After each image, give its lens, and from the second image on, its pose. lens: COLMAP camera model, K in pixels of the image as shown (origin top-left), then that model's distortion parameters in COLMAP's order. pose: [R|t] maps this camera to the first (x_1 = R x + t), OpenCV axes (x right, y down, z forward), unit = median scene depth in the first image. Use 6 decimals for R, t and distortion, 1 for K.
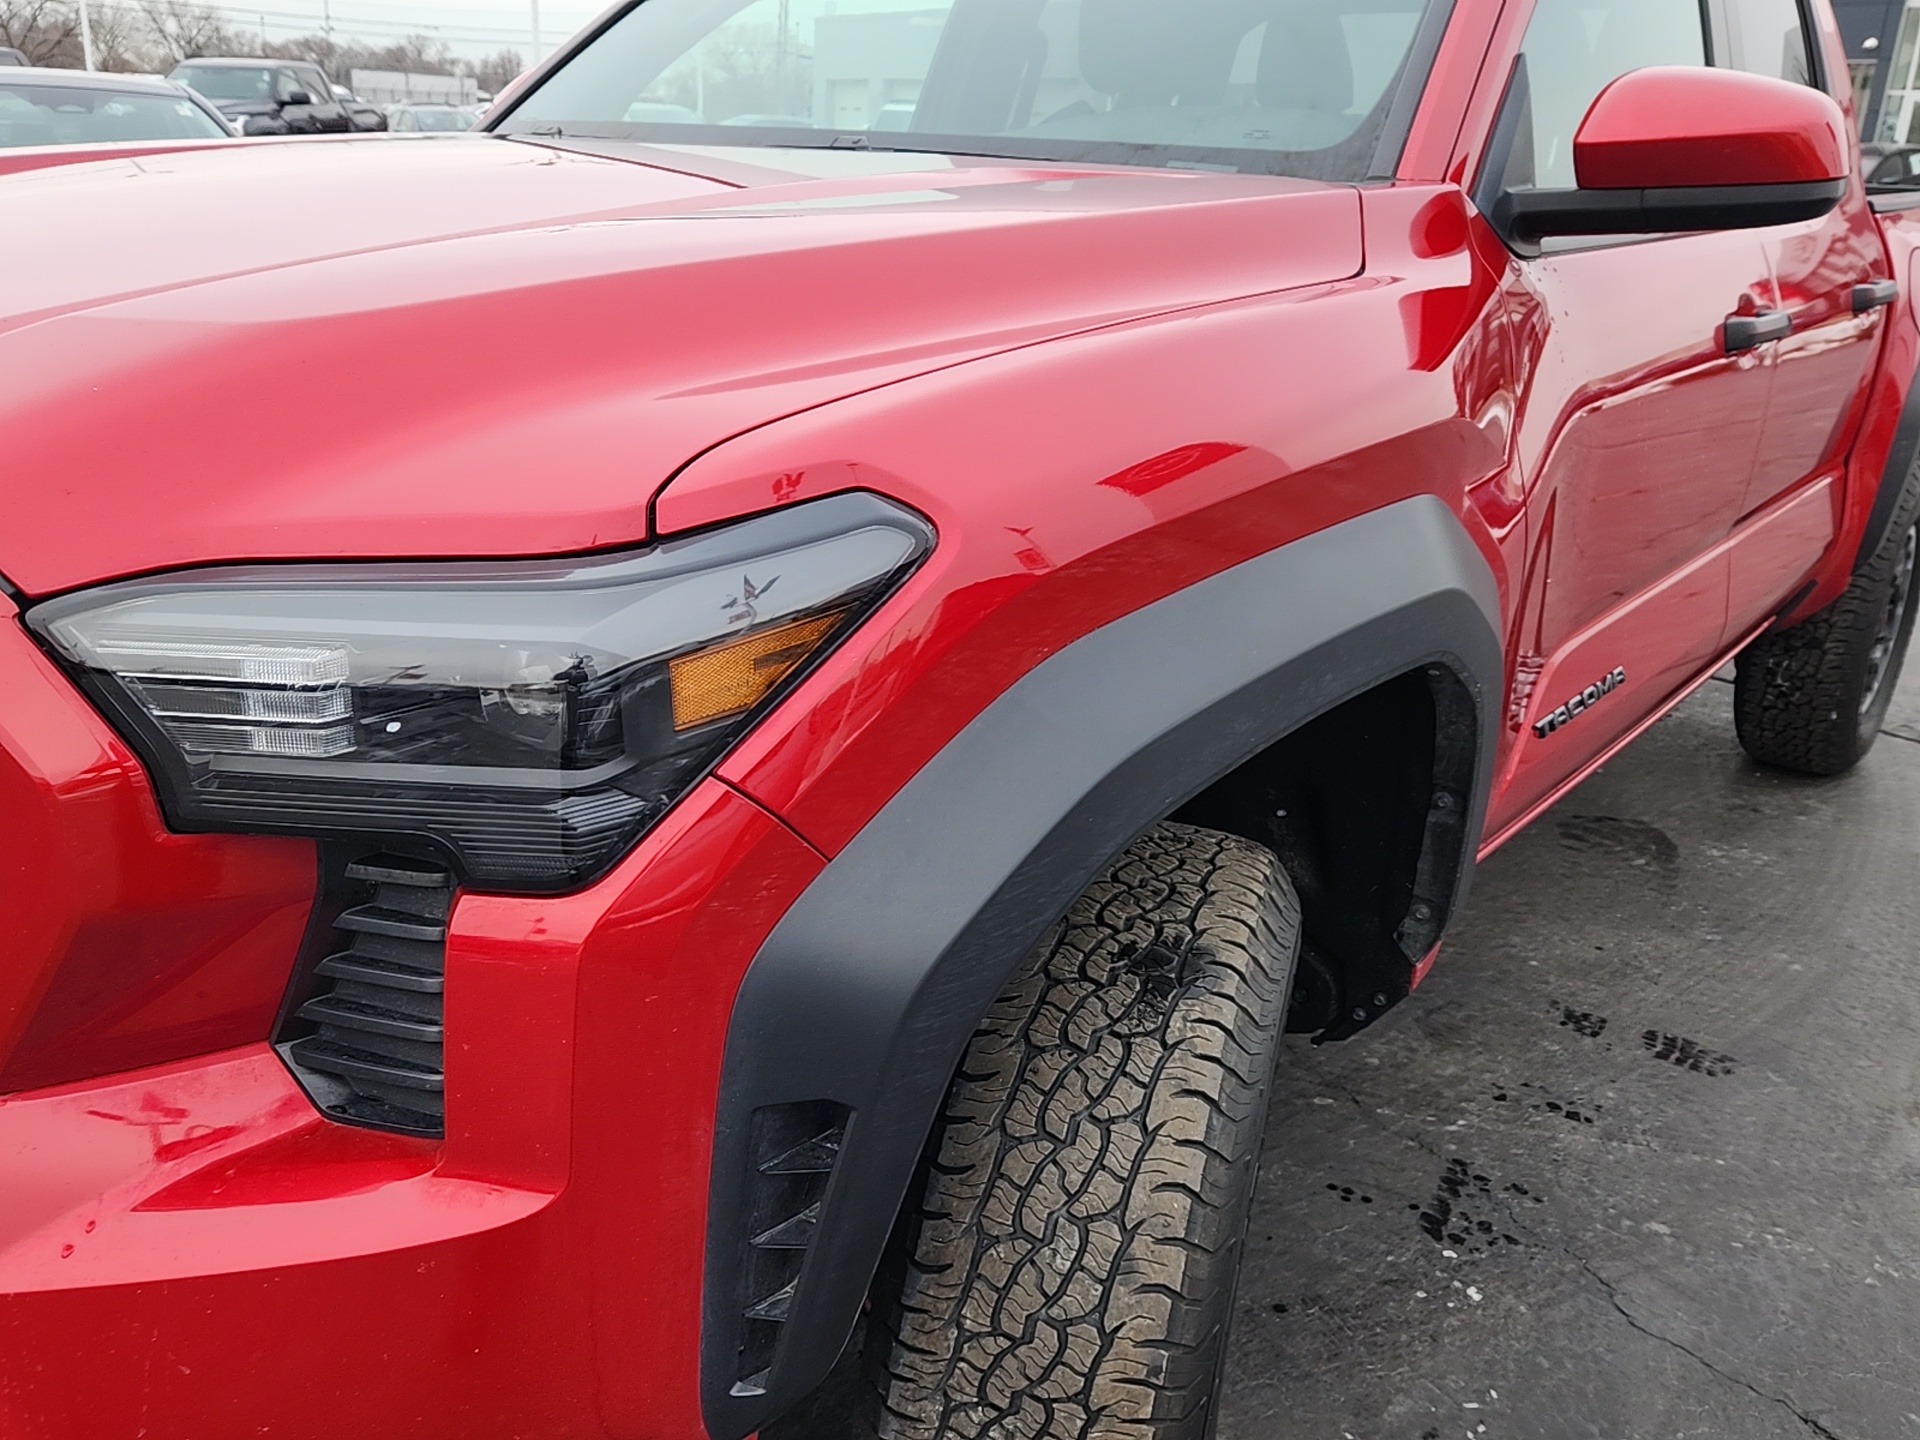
lens RADIAL K [[1653.7, 0, 963.2], [0, 1653.7, 729.8], [0, 0, 1]] dist [0.087296, -0.084048]
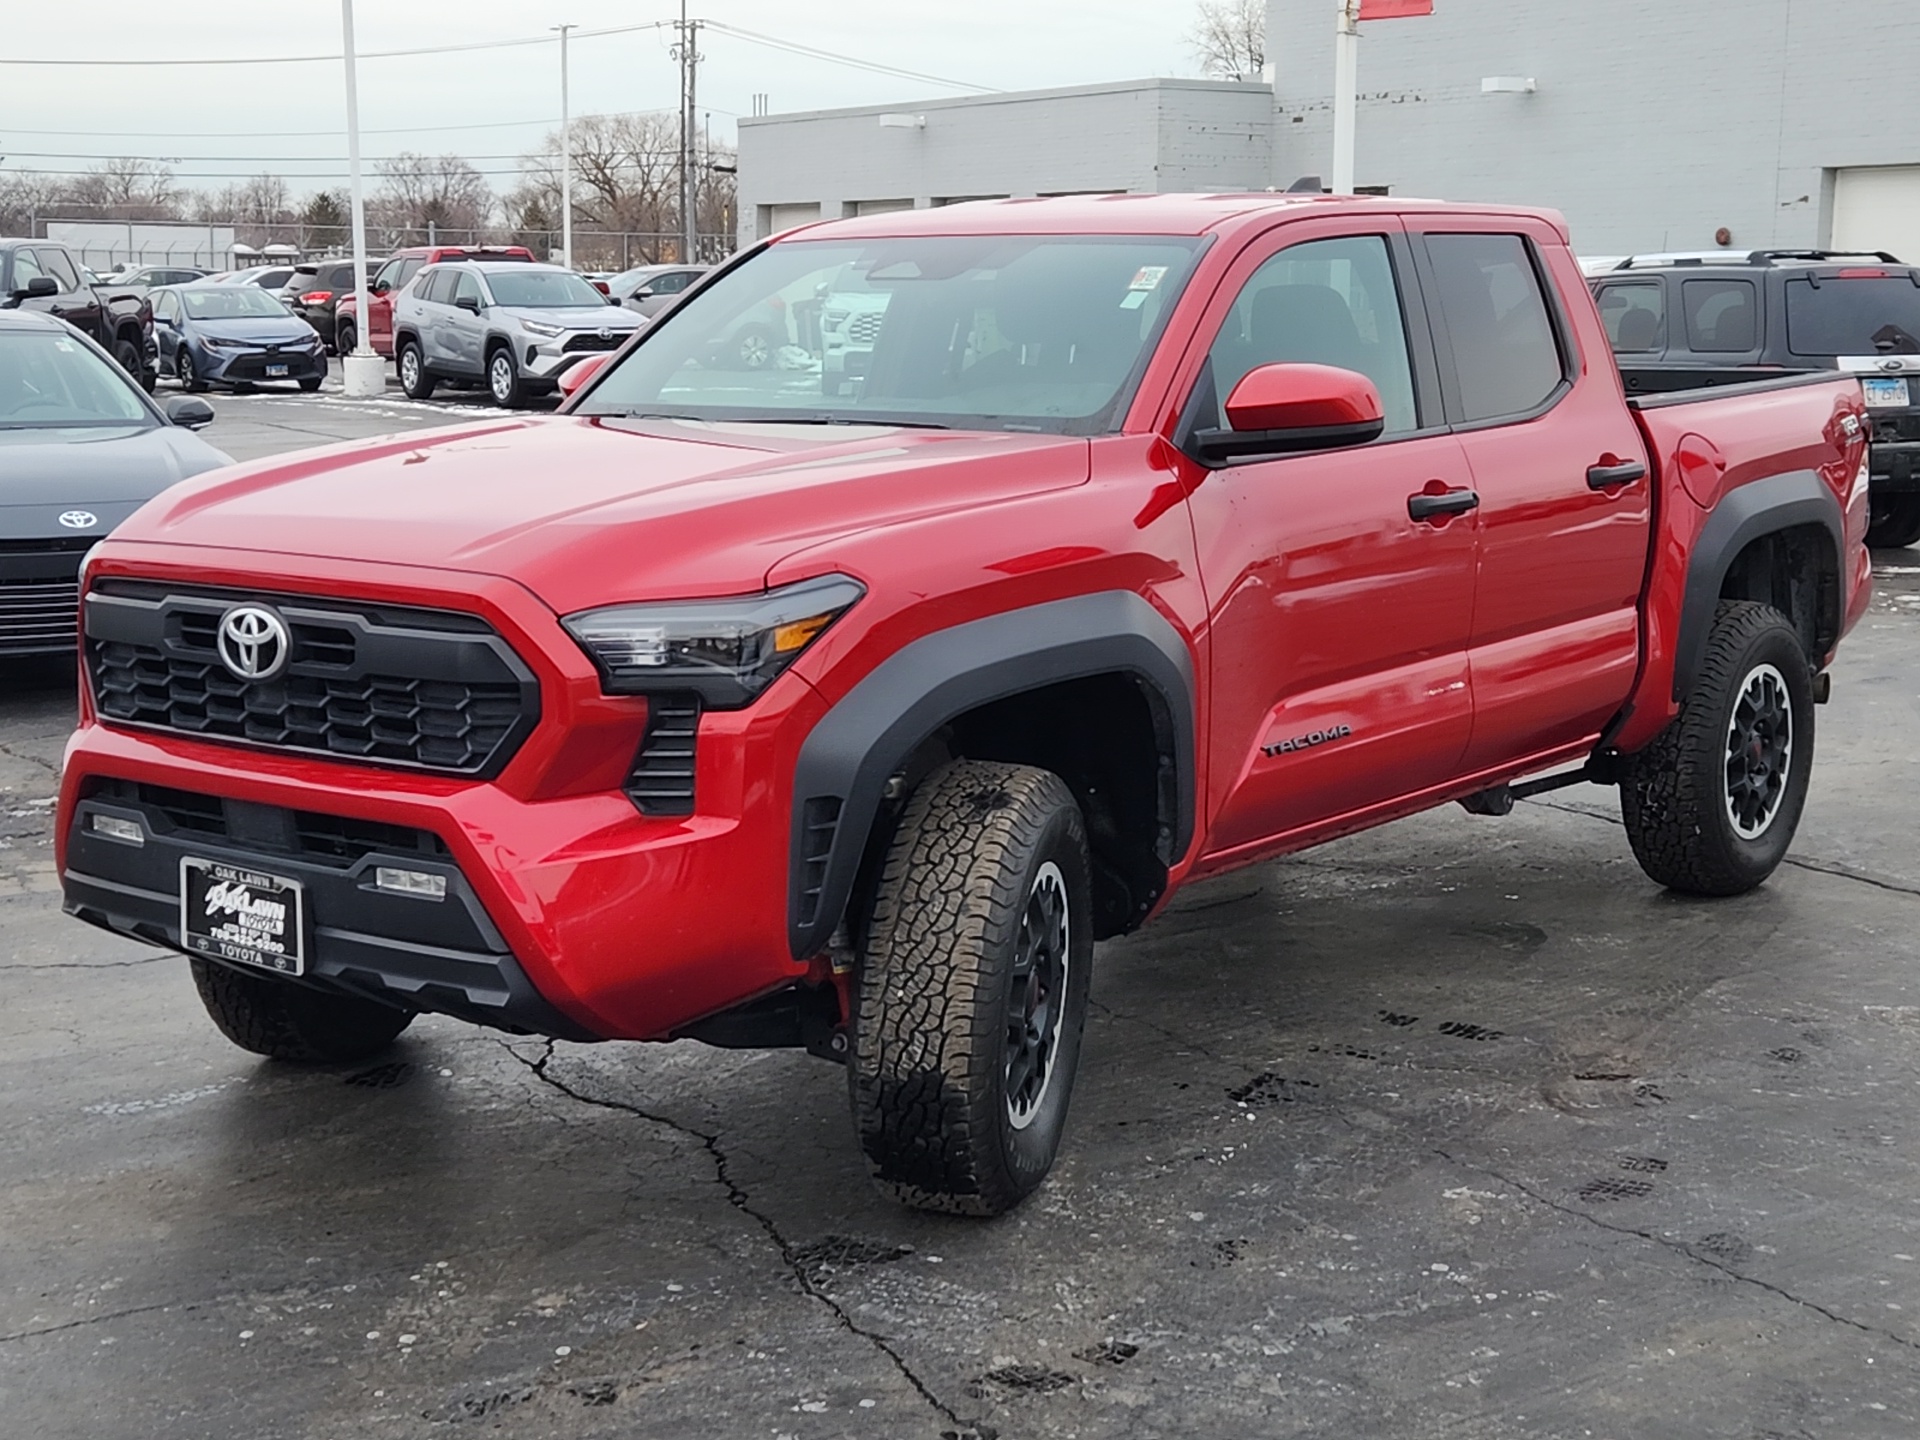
lens RADIAL K [[2872.6, 0, 960.0], [0, 2872.6, 720.0], [0, 0, 1]] dist [0.100655, 0.008370]
pose [[0.998932, -0.044181, -0.013532, 0.151014], [0.041024, 0.982760, -0.180278, 0.752693], [0.021263, 0.179530, 0.983523, -2.839606]]
